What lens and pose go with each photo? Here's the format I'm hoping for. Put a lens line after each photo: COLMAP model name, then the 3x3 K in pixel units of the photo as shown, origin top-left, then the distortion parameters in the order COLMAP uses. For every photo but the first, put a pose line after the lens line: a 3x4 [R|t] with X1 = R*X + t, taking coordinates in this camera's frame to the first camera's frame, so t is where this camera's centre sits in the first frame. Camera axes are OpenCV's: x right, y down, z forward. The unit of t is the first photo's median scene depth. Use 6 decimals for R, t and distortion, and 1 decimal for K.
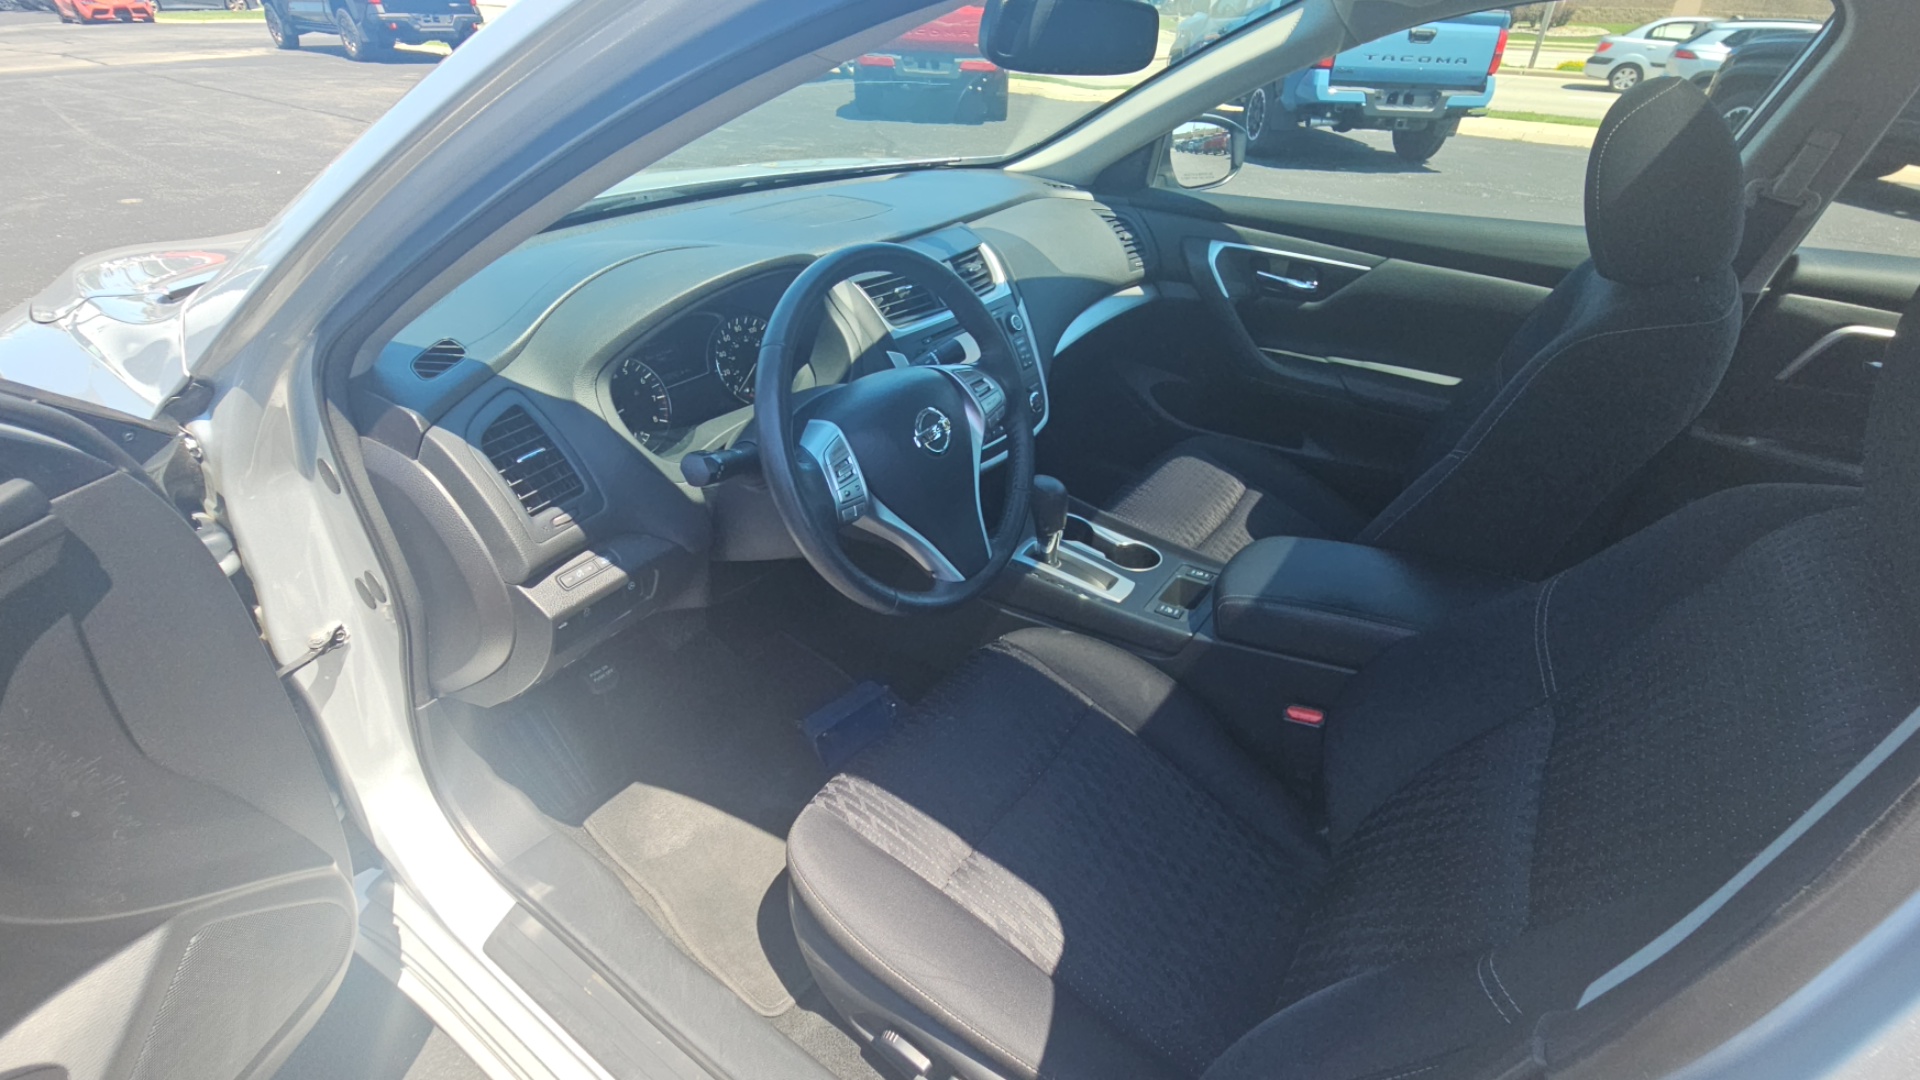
lens RADIAL K [[860.3, 0, 976.8], [0, 860.3, 541.9], [0, 0, 1]] dist [0.007462, -0.007558]
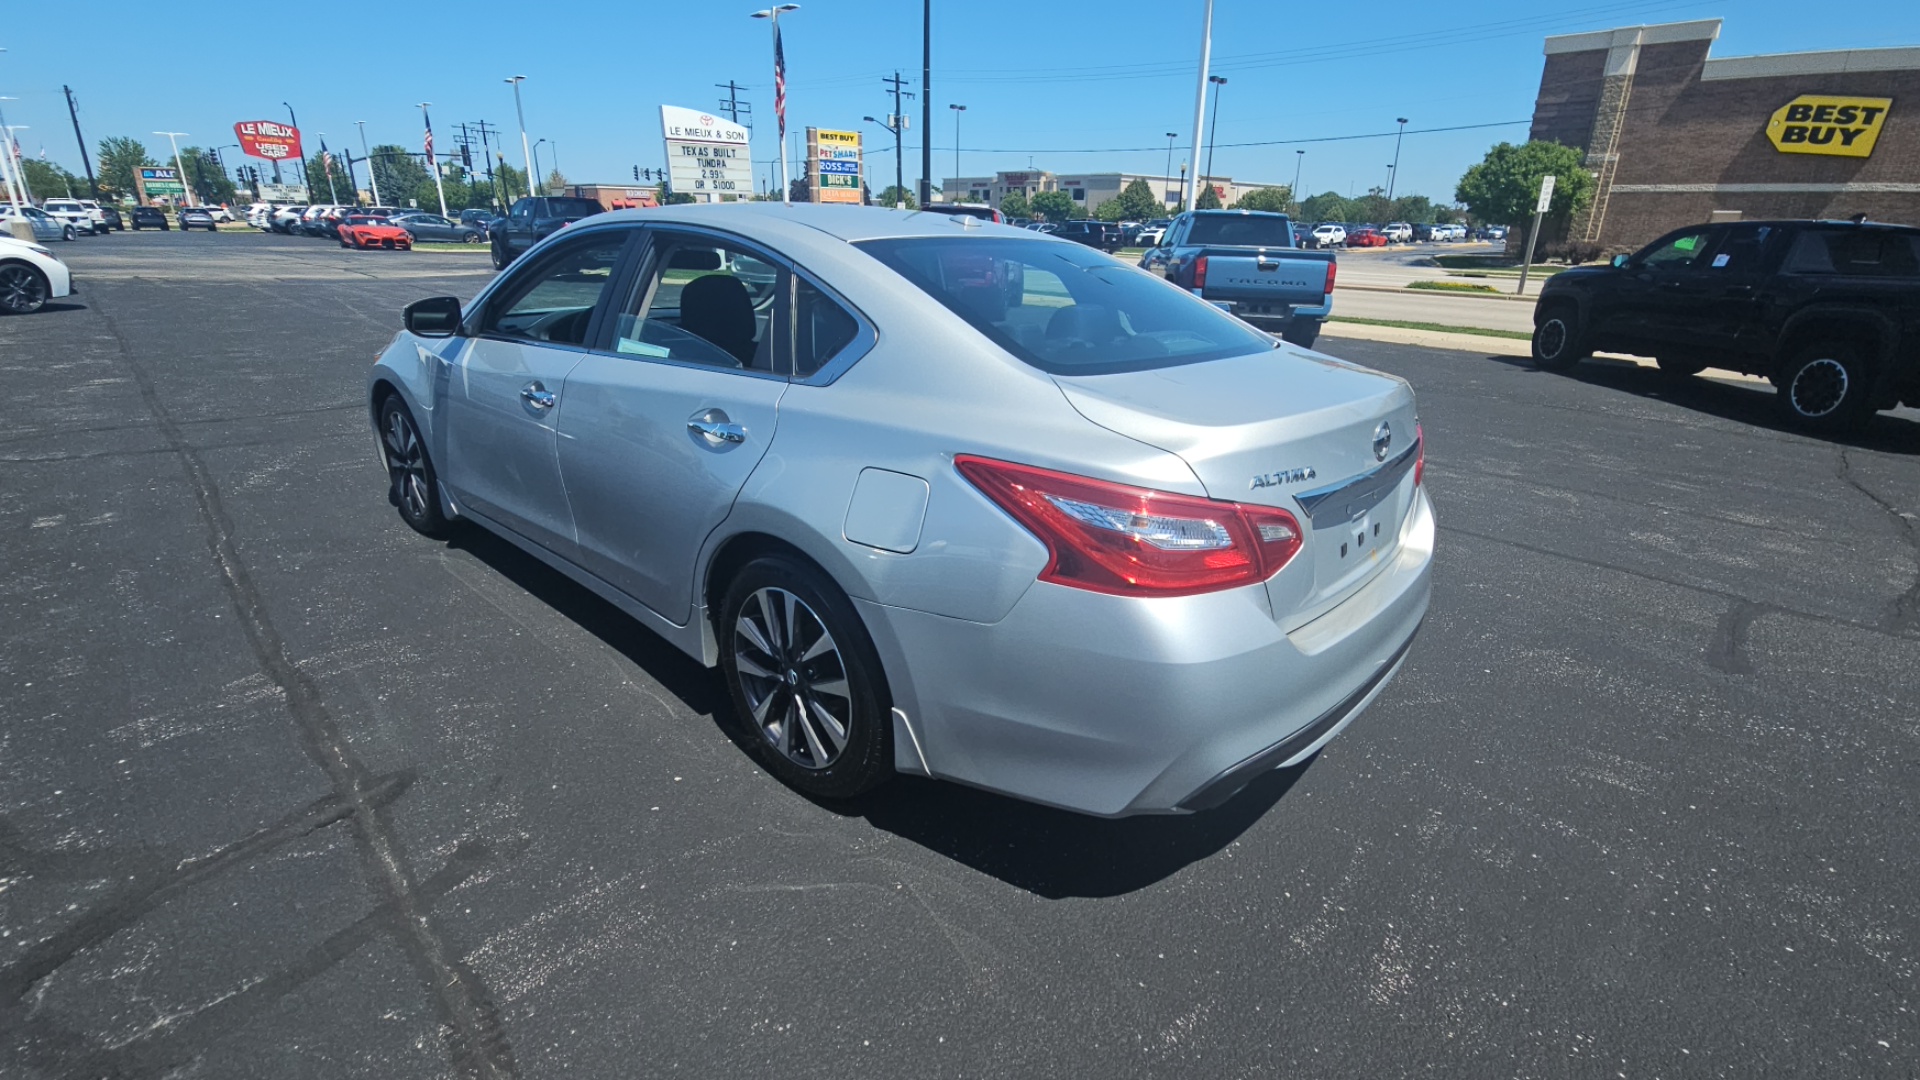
lens RADIAL K [[860.3, 0, 984.7], [0, 860.3, 544.4], [0, 0, 1]] dist [0.007462, -0.007558]
pose [[0.992885, 0.042977, -0.111050, 1.040695], [-0.065977, 0.974911, -0.212592, 0.736171], [0.099127, 0.218406, 0.970810, -1.245143]]
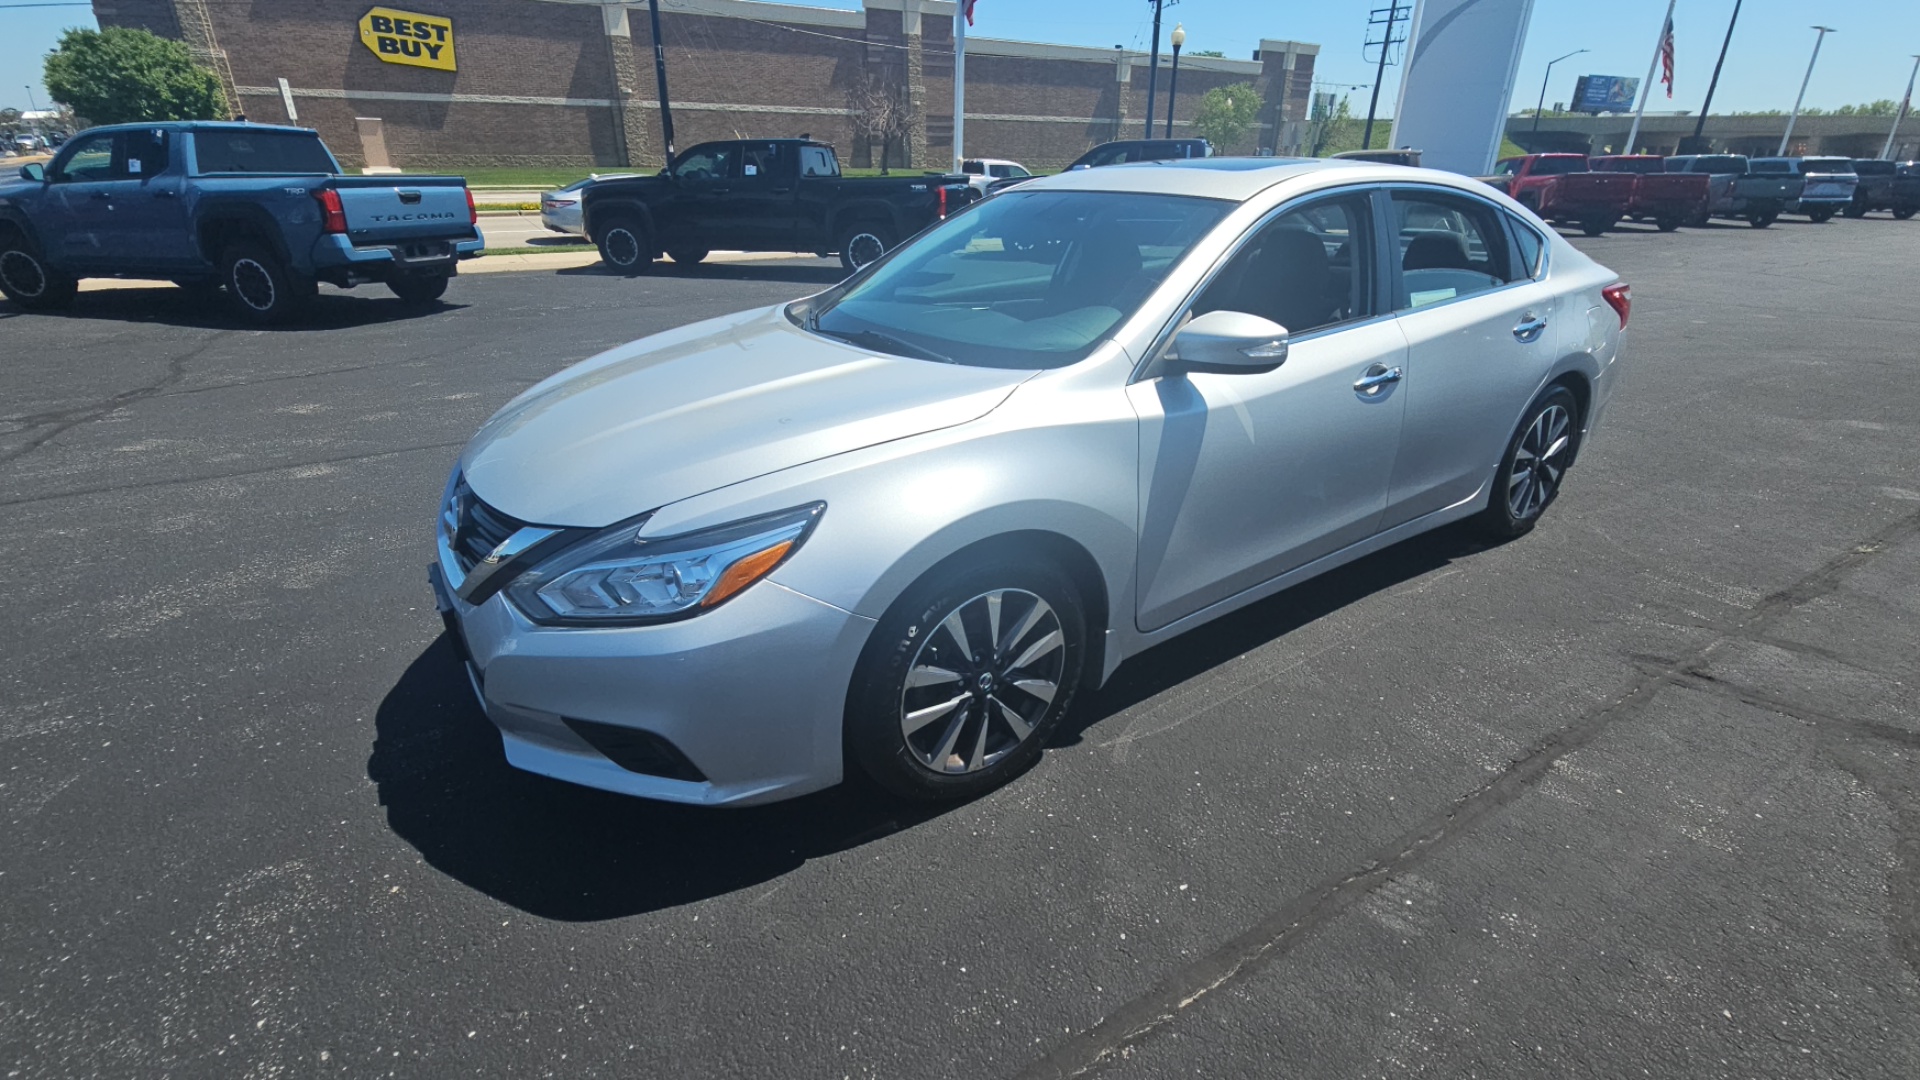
lens RADIAL K [[860.3, 0, 985.1], [0, 860.3, 536.3], [0, 0, 1]] dist [0.007462, -0.007558]
pose [[0.333284, -0.396721, 0.855298, -1.618560], [0.505506, 0.840942, 0.193082, -0.230569], [-0.795855, 0.368007, 0.480817, 0.104942]]
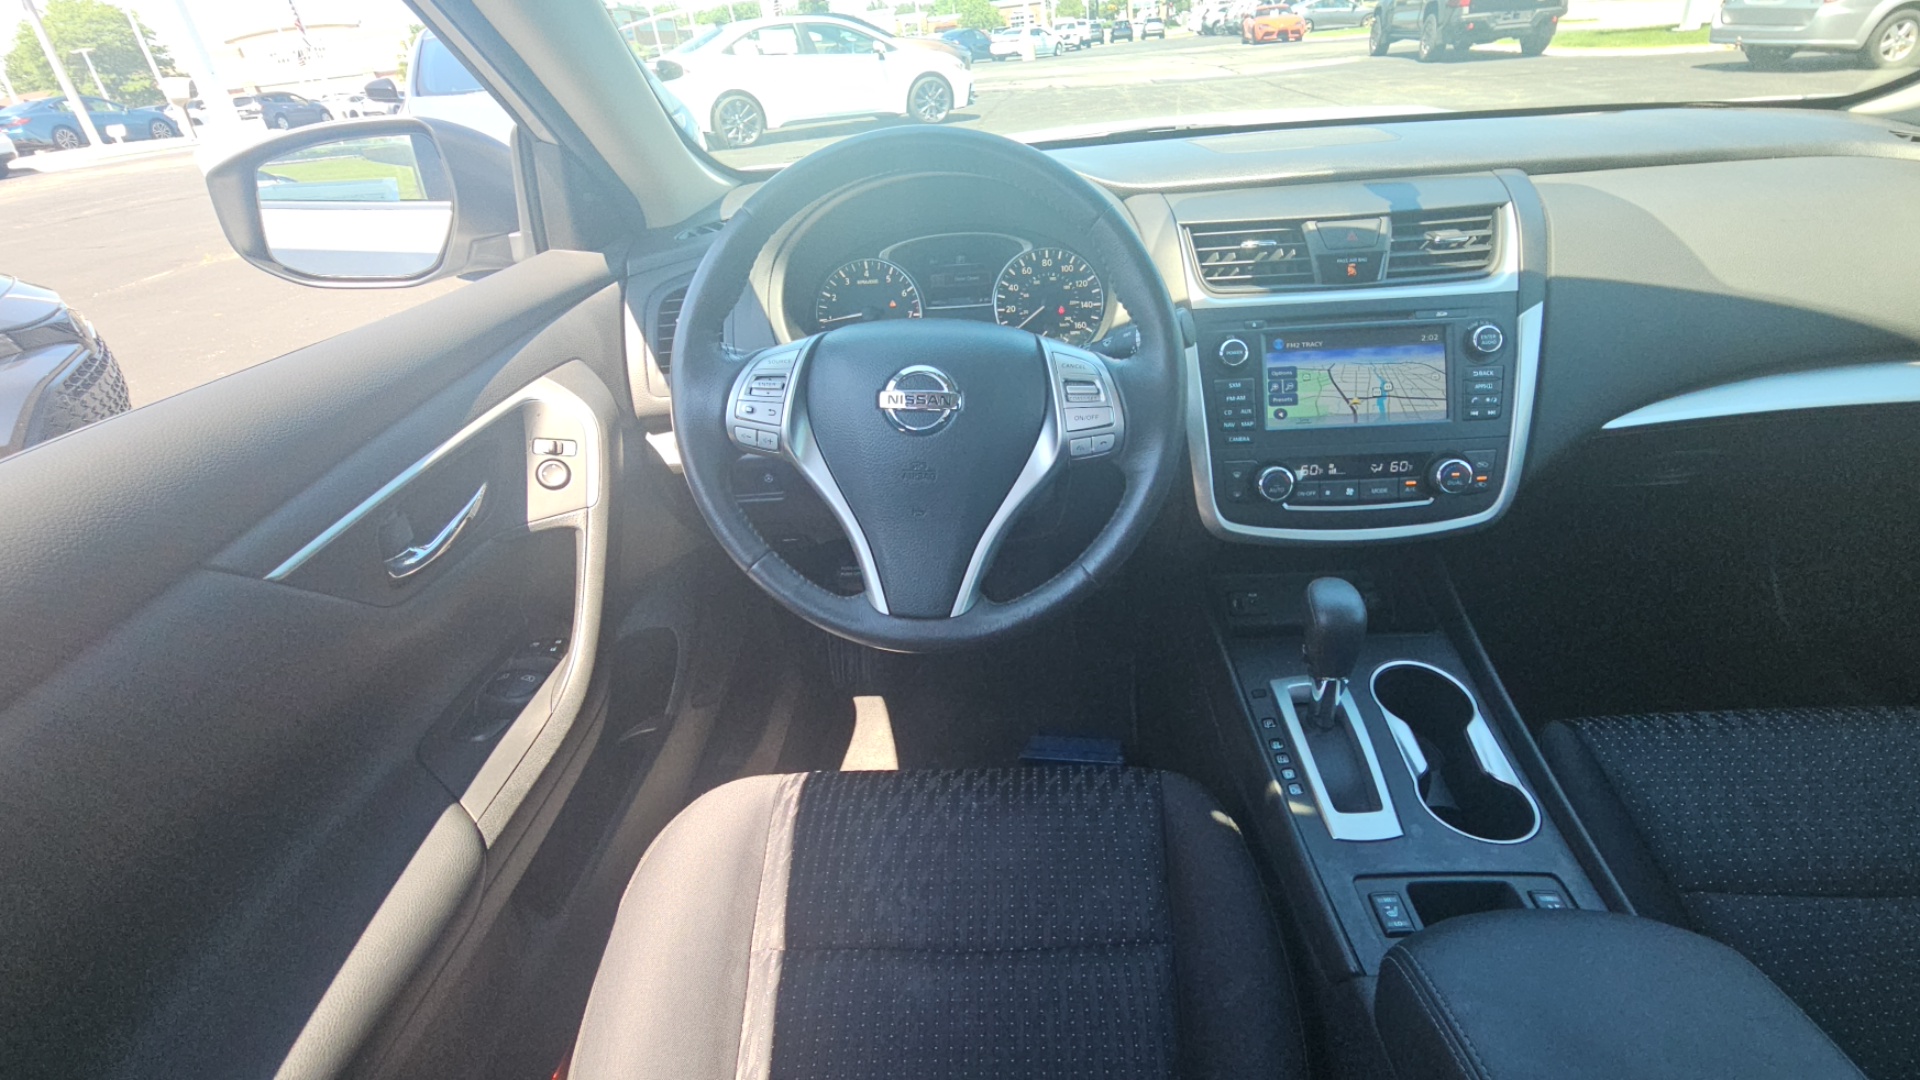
lens RADIAL K [[860.3, 0, 982.2], [0, 860.3, 549.4], [0, 0, 1]] dist [0.007462, -0.007558]
pose [[0.525367, 0.376284, -0.763151, 0.282682], [-0.374854, 0.907528, 0.189415, -0.084854], [0.763855, 0.186558, 0.617837, 0.318286]]
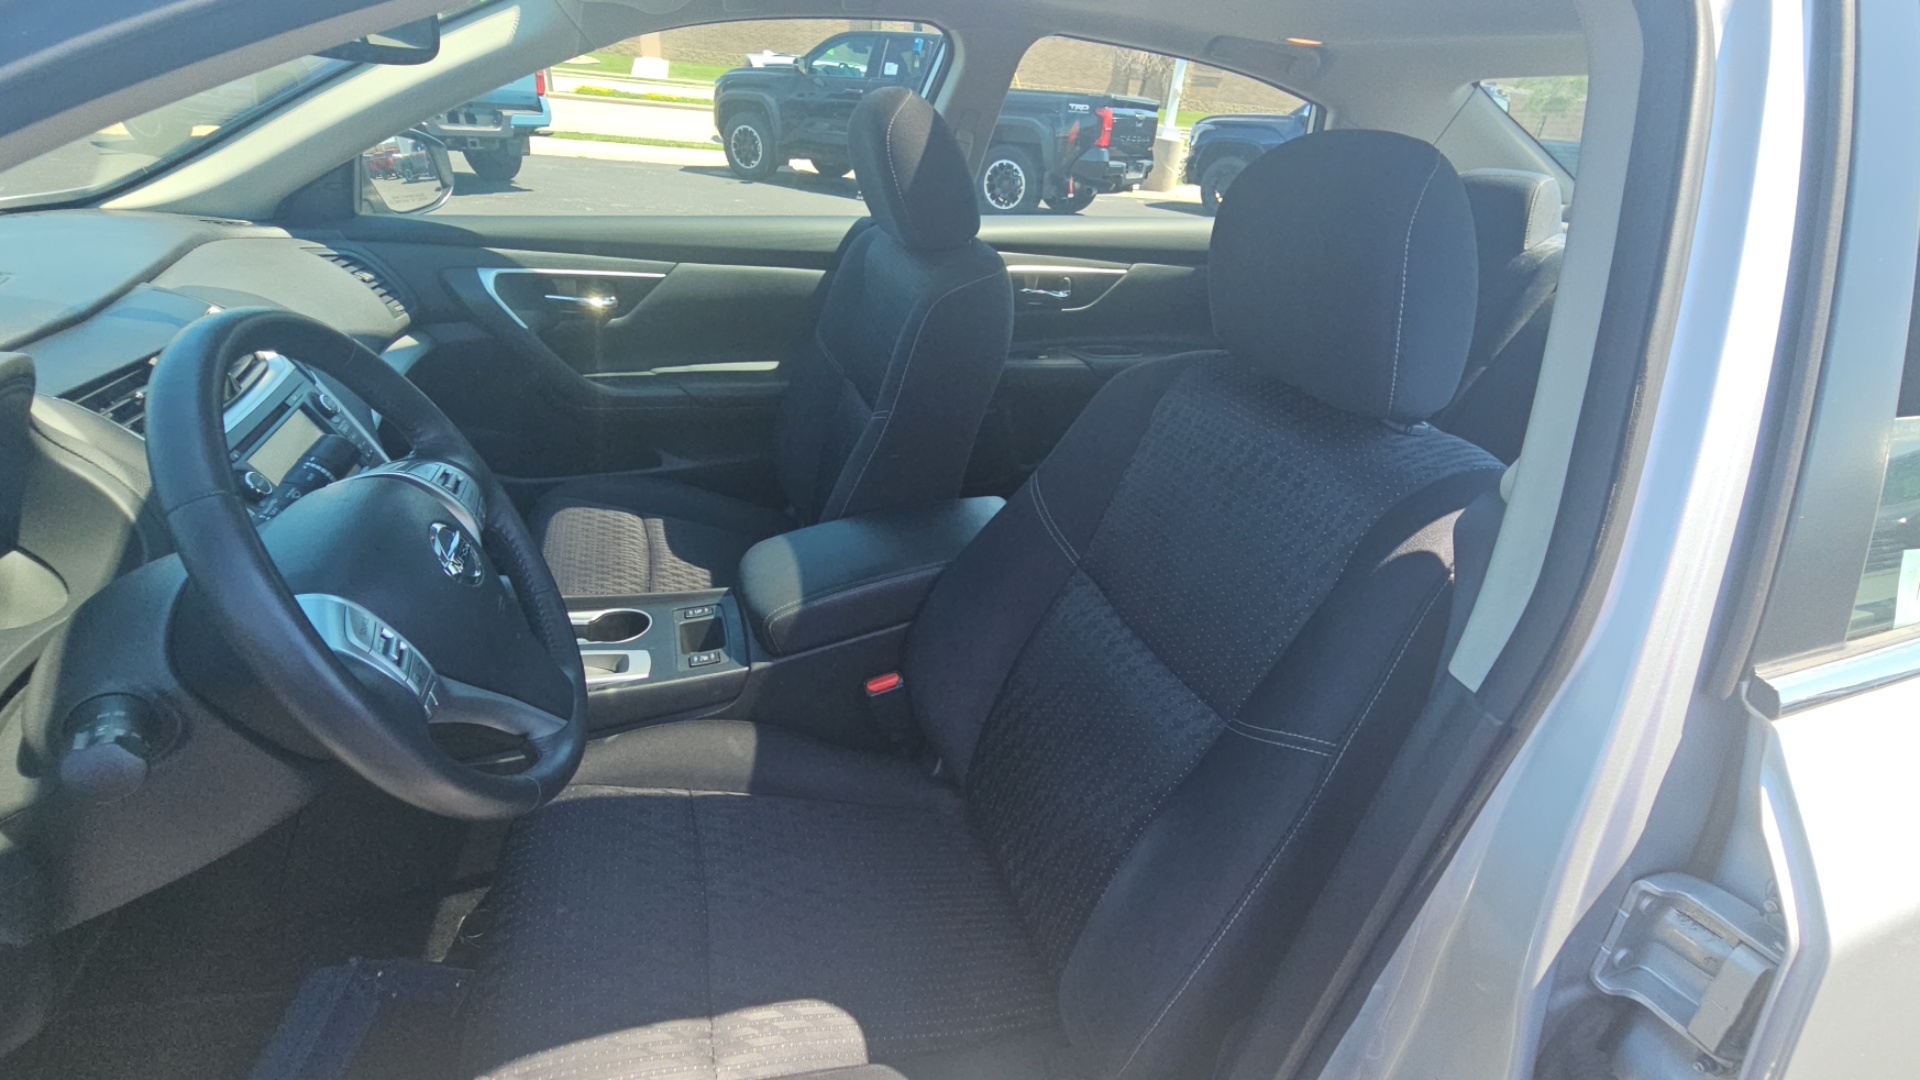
lens RADIAL K [[860.3, 0, 976.4], [0, 860.3, 544.3], [0, 0, 1]] dist [0.007462, -0.007558]
pose [[0.591862, -0.354088, 0.724100, -0.154738], [0.367191, 0.918158, 0.148850, -0.042426], [-0.717544, 0.177784, 0.673441, 0.110917]]
